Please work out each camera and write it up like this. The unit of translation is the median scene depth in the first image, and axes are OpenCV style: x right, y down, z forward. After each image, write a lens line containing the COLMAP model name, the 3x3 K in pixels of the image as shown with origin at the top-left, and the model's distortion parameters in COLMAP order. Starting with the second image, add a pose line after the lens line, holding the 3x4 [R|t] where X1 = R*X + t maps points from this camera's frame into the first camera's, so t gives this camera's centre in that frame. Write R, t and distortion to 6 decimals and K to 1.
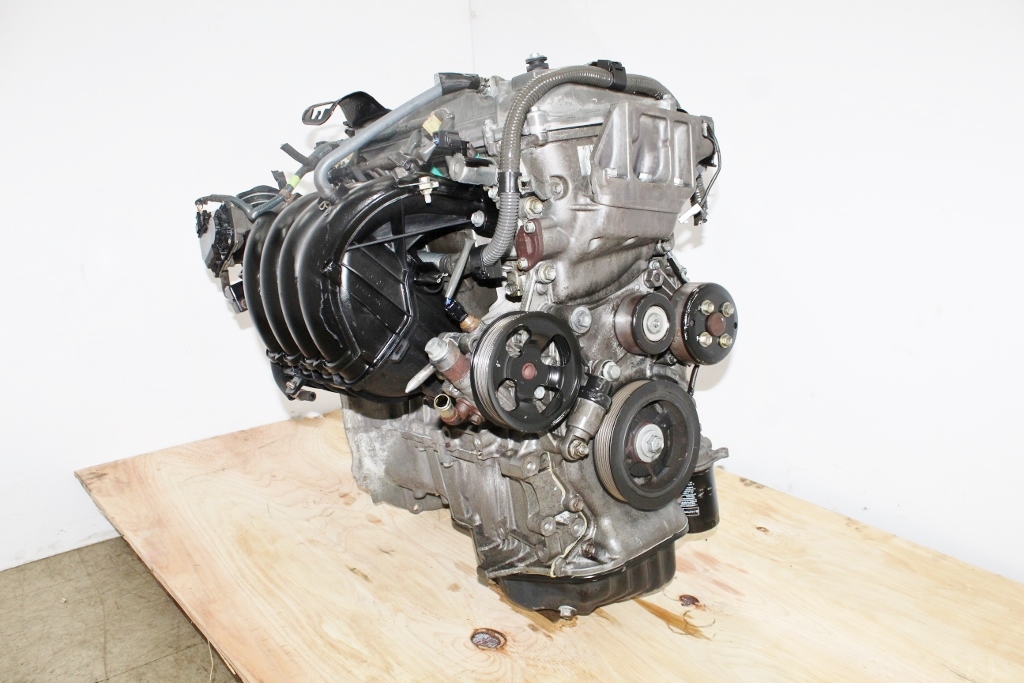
lens RADIAL K [[854.3, 0, 518.1], [0, 854.3, 338.0], [0, 0, 1]] dist [-0.162116, 0.149573]
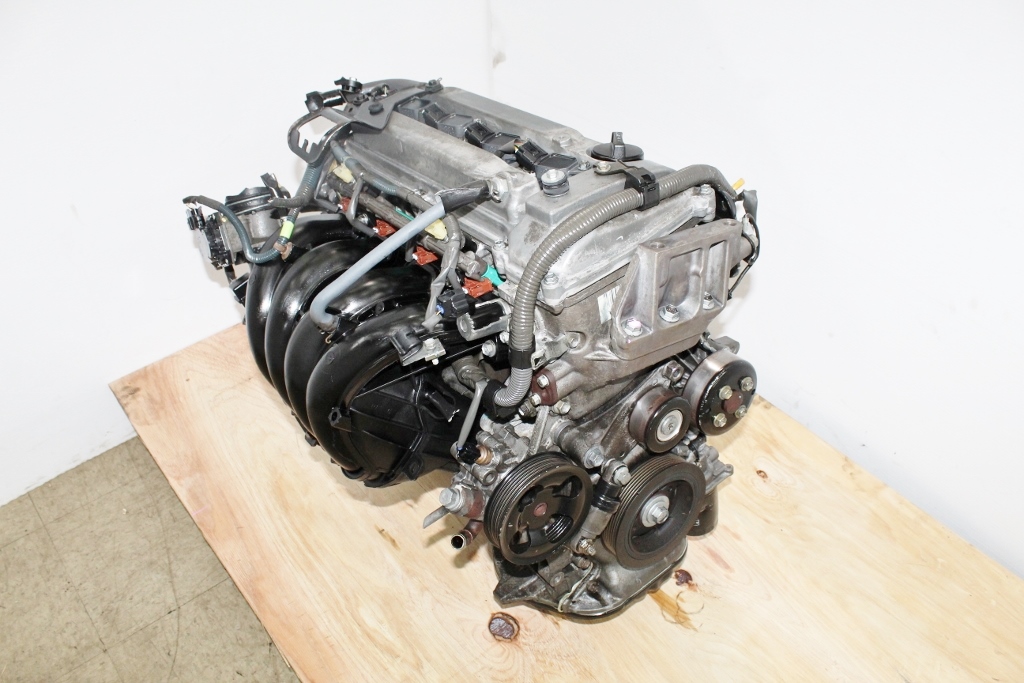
lens RADIAL K [[854.3, 0, 518.1], [0, 854.3, 338.0], [0, 0, 1]] dist [-0.162116, 0.149573]
pose [[0.999636, 0.013335, -0.023445, 0.005591], [-0.001585, 0.896763, 0.442509, -0.472699], [0.026926, -0.442311, 0.896457, 0.131719]]
